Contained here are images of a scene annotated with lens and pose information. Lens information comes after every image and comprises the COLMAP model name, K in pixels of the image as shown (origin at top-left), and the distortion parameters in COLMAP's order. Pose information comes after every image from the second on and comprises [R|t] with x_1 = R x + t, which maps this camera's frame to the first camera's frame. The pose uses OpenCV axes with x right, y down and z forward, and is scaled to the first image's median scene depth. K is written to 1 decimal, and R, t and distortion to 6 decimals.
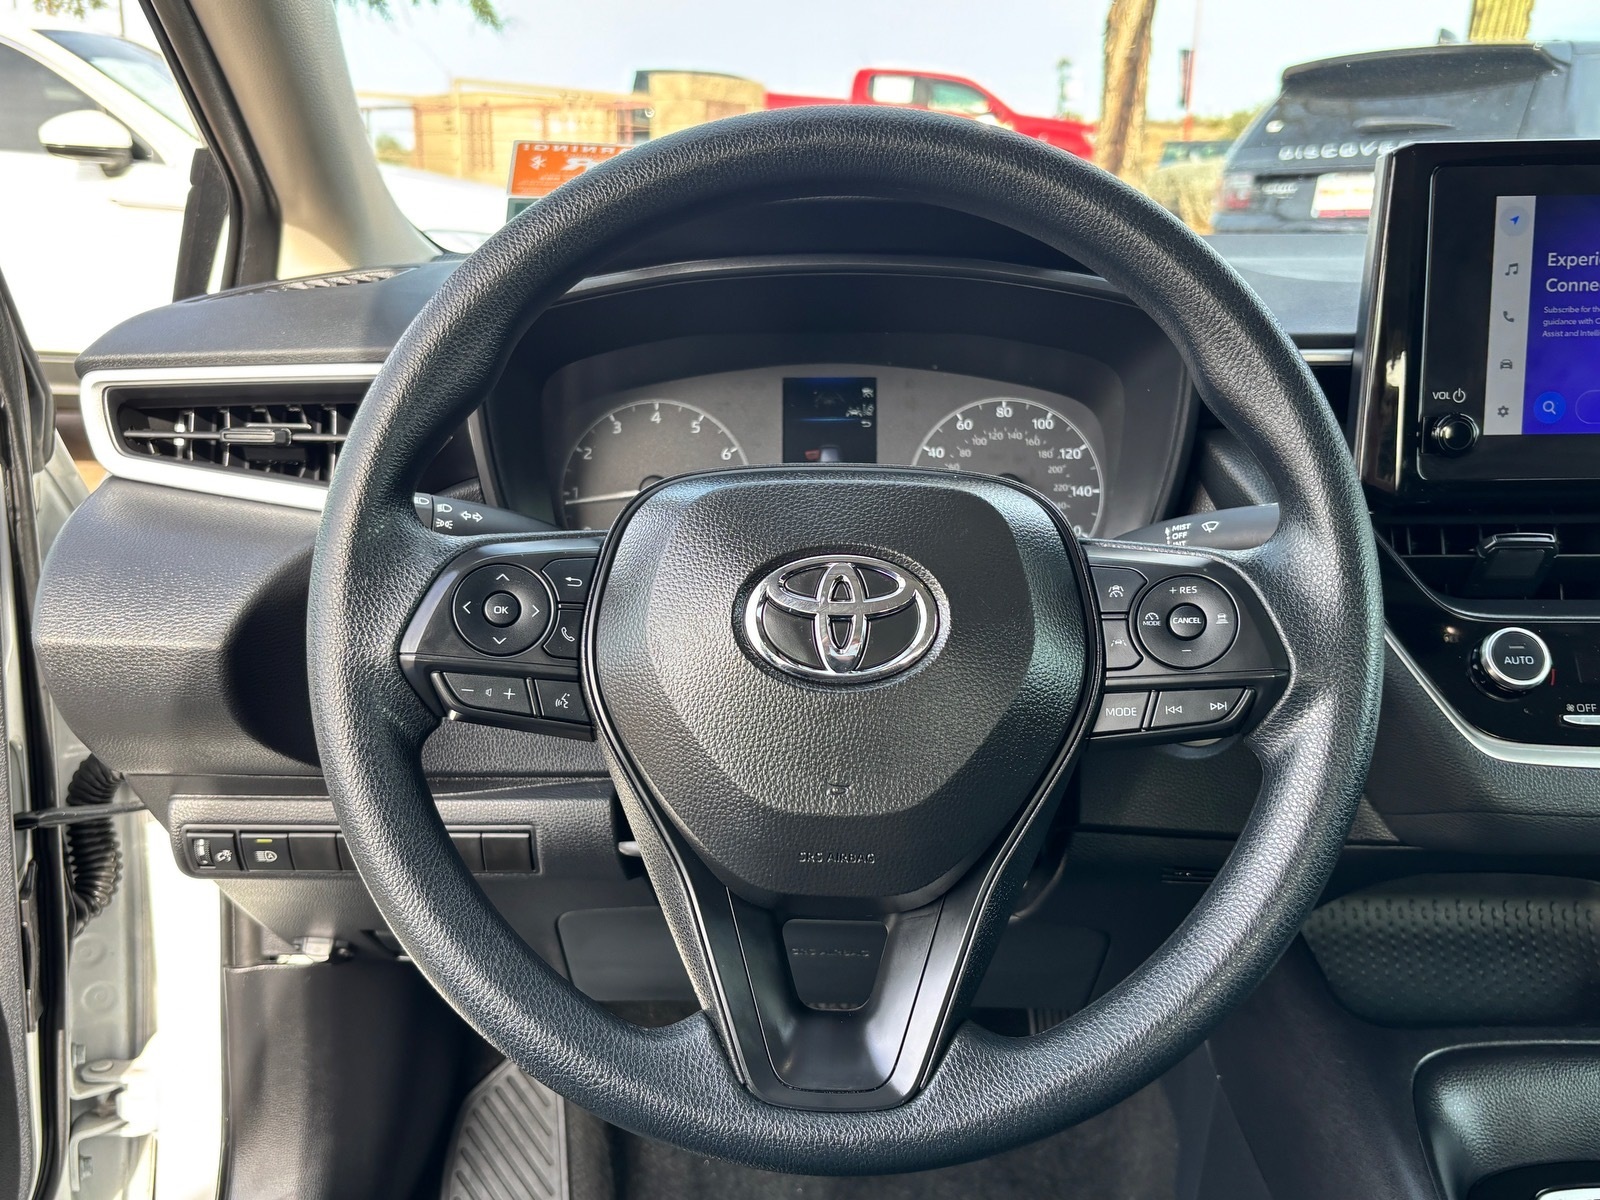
lens RADIAL K [[1482.0, 0, 802.8], [0, 1482.0, 605.6], [0, 0, 1]] dist [0.251327, -0.796934]
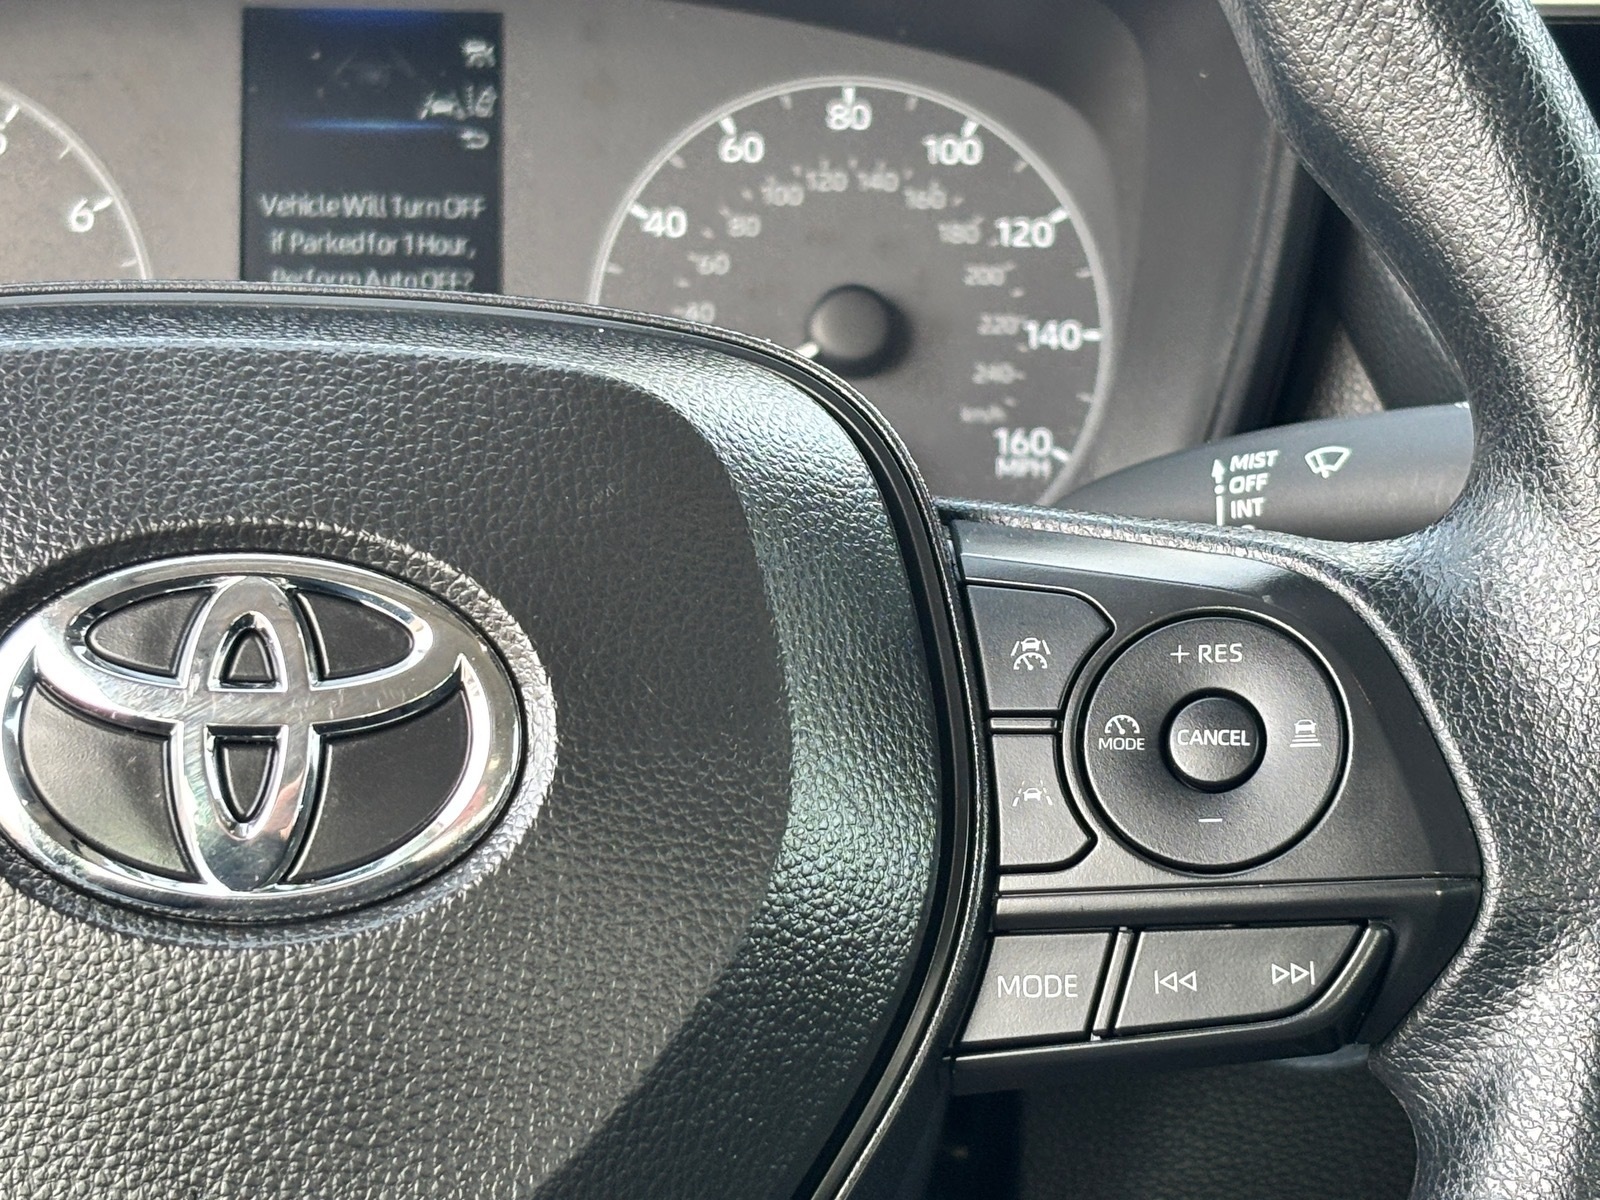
lens RADIAL K [[3878.9, 0, 806.9], [0, 3878.9, 604.0], [0, 0, 1]] dist [0.329043, -1.549444]
pose [[0.997656, 0.006641, 0.068111, 0.090554], [-0.007702, 0.999853, 0.015331, -0.036082], [-0.067999, -0.015820, 0.997560, 0.058574]]
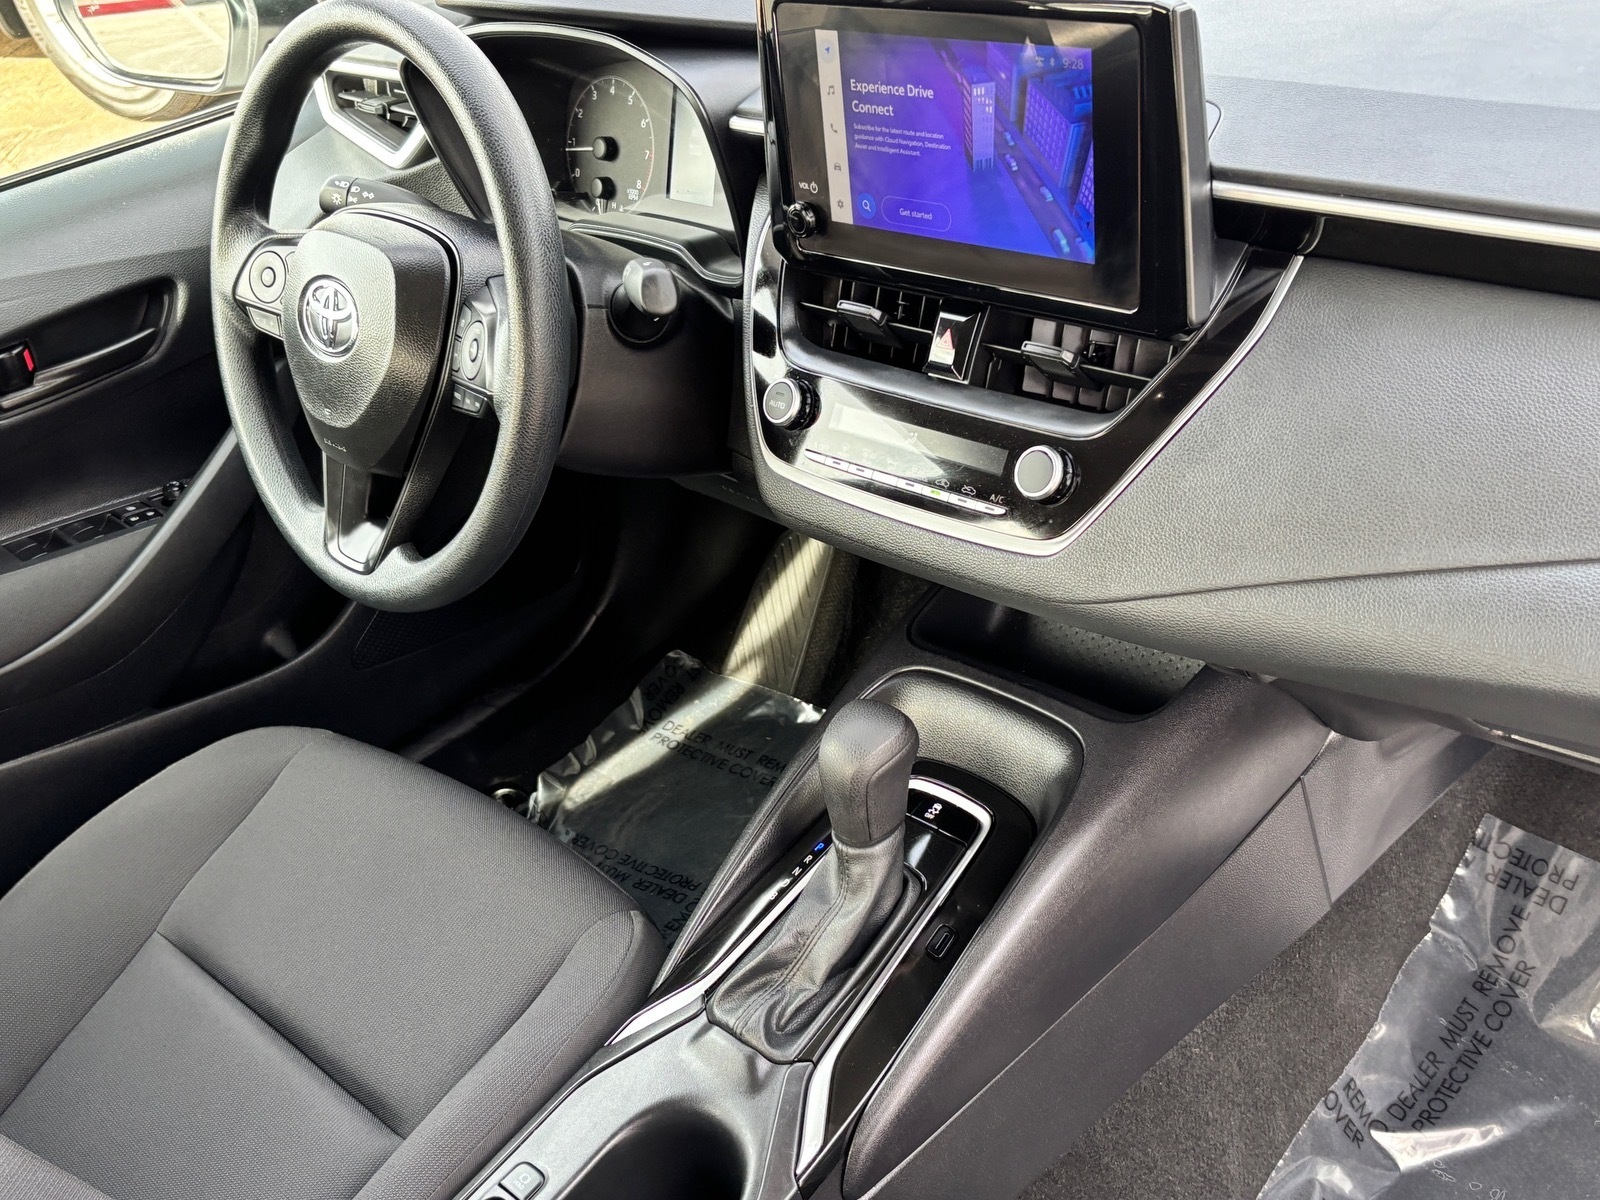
lens RADIAL K [[1774.6, 0, 800.0], [0, 1774.6, 600.0], [0, 0, 1]] dist [0.203412, -0.684869]
pose [[0.705114, 0.267645, -0.656643, 1.865133], [-0.002780, 0.927067, 0.374884, -0.471911], [0.709088, -0.262511, 0.654432, -0.114779]]
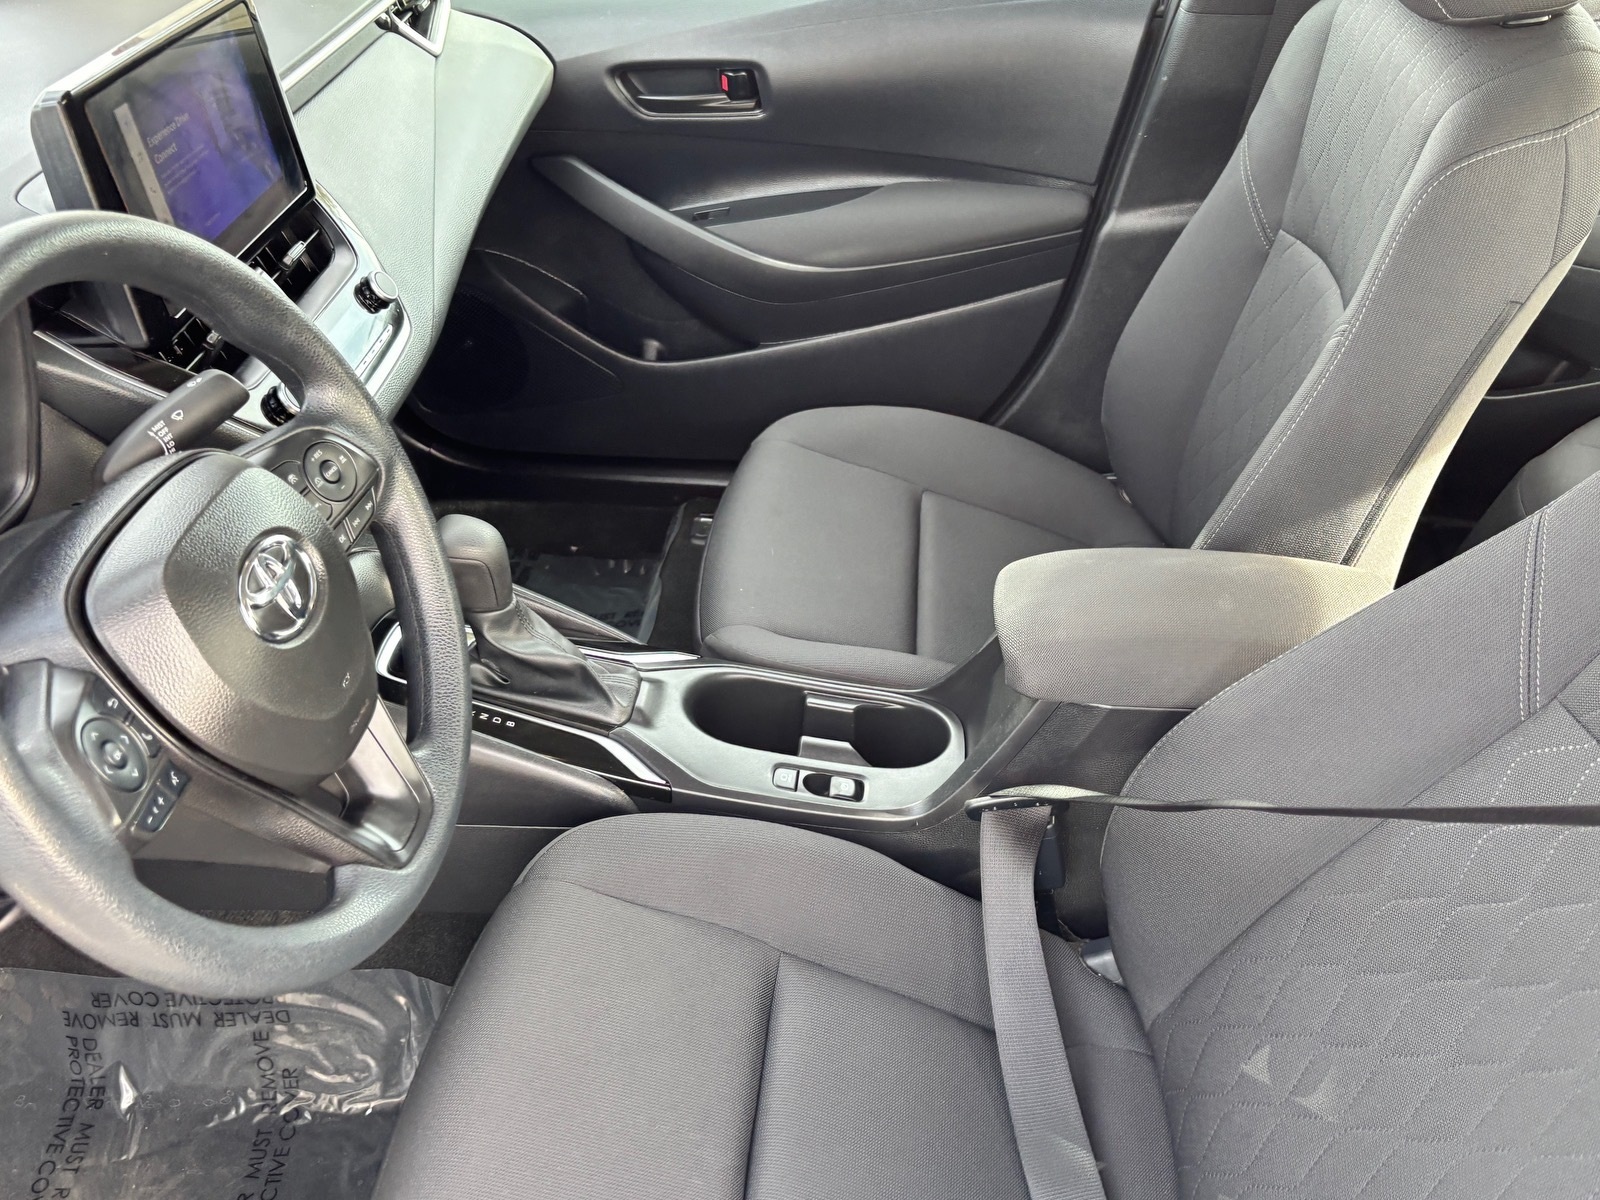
lens RADIAL K [[1503.7, 0, 800.0], [0, 1503.7, 600.0], [0, 0, 1]] dist [0.043304, -0.105397]
pose [[0.076533, -0.565727, 0.821033, -1.067067], [0.261394, 0.806031, 0.531024, -0.582540], [-0.962193, 0.173972, 0.209566, 0.218849]]
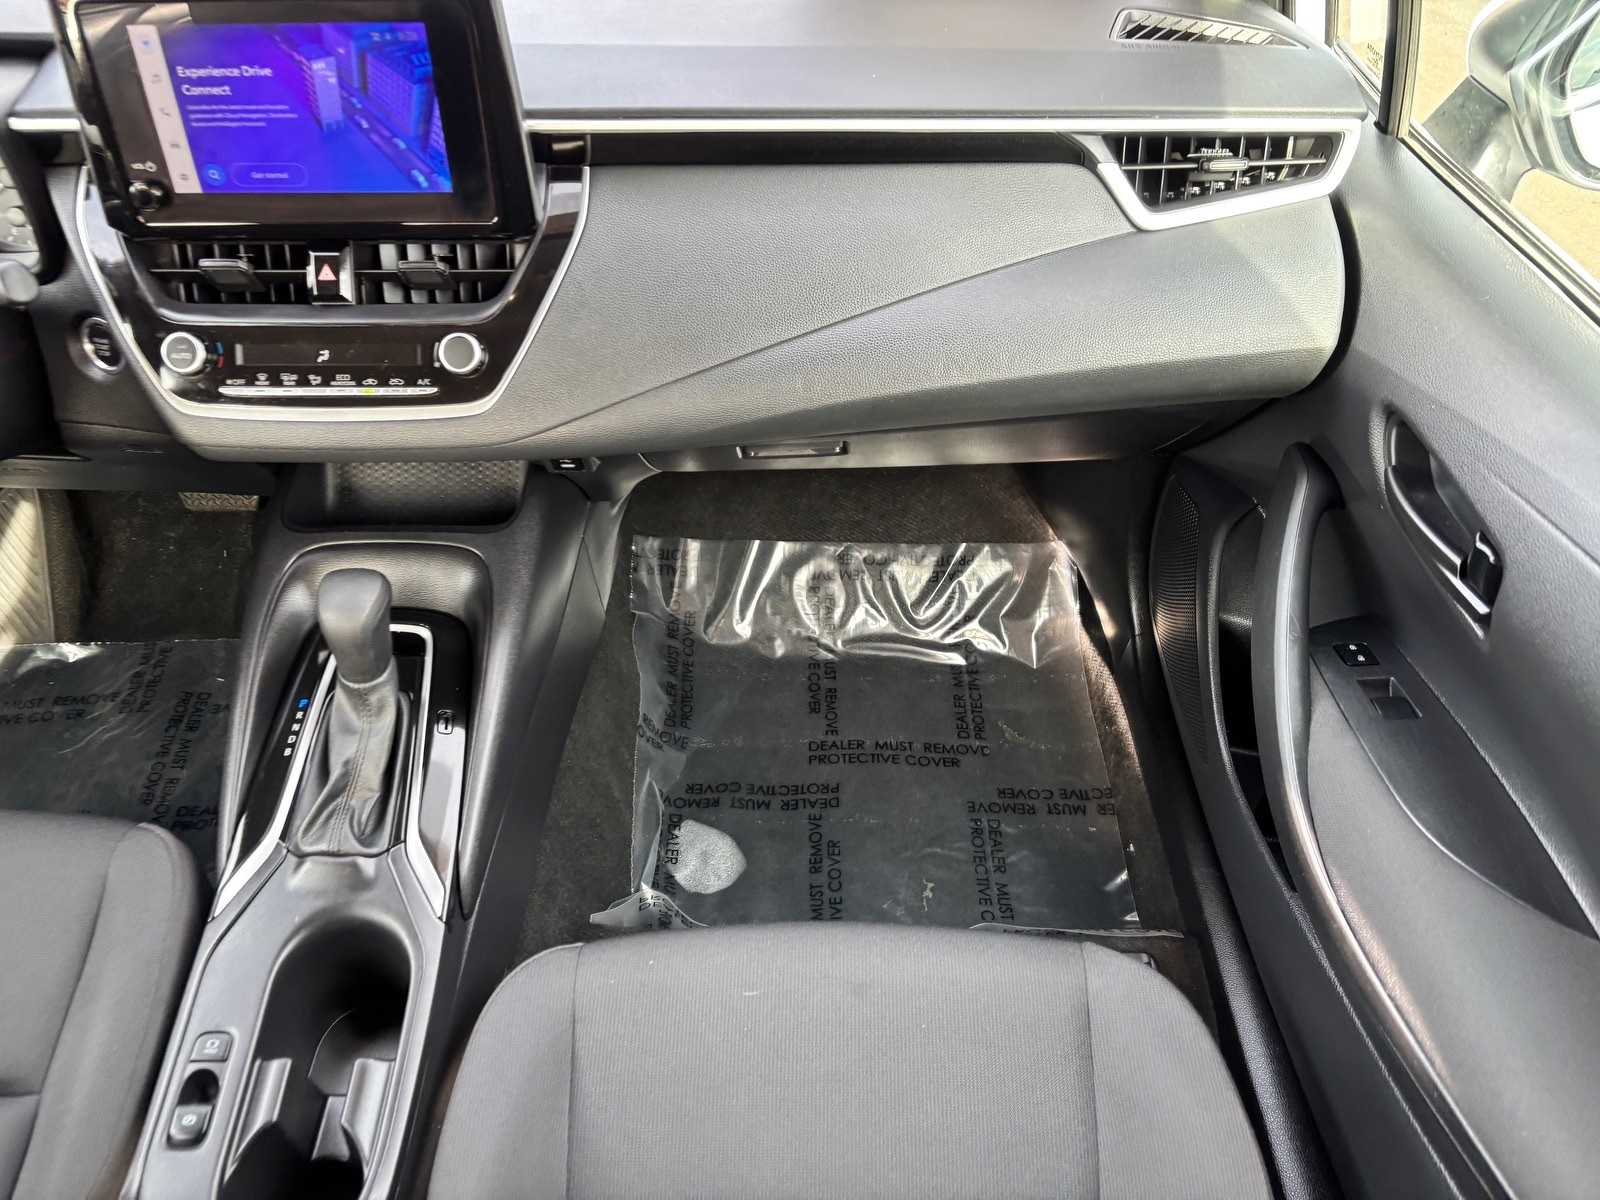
lens RADIAL K [[1228.9, 0, 788.9], [0, 1228.9, 582.1], [0, 0, 1]] dist [0.072485, -0.085715]
pose [[0.999997, -0.002320, 0.001026, 1.308100], [0.001591, 0.888668, 0.458548, -0.415754], [-0.001976, -0.458544, 0.888669, -0.348212]]
